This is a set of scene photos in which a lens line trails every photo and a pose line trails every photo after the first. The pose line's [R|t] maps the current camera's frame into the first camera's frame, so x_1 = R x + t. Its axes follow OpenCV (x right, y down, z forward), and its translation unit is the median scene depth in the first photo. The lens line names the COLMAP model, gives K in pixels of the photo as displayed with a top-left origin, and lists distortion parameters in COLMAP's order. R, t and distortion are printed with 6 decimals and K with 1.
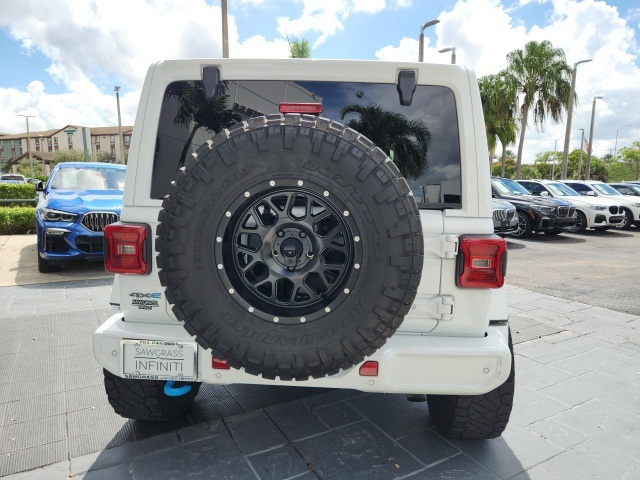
lens RADIAL K [[427.4, 0, 328.5], [0, 427.4, 238.2], [0, 0, 1]] dist [0.073711, -0.058694]
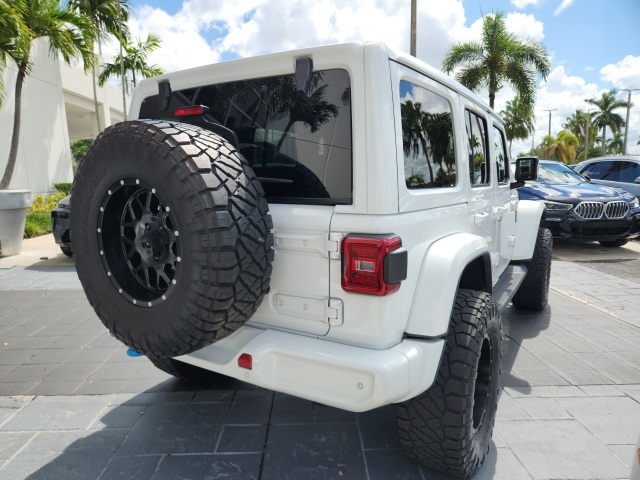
lens RADIAL K [[428.7, 0, 318.5], [0, 428.7, 241.6], [0, 0, 1]] dist [0.067670, -0.063905]
pose [[0.873876, 0.040372, -0.484470, 0.688856], [-0.028755, 0.999094, 0.031389, -0.016658], [0.485298, -0.013499, 0.874244, 0.182060]]
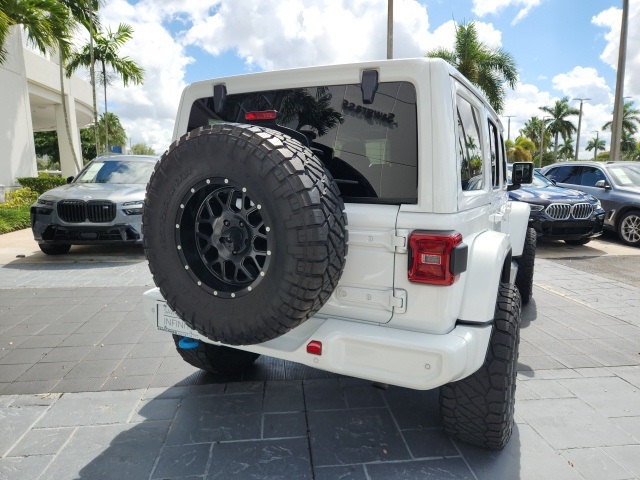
lens RADIAL K [[428.6, 0, 328.3], [0, 428.6, 239.6], [0, 0, 1]] dist [0.065629, -0.063625]
pose [[0.917232, 0.042164, -0.396116, 0.521757], [-0.034246, 0.999047, 0.027045, -0.005350], [0.396879, -0.011241, 0.917802, 0.001958]]
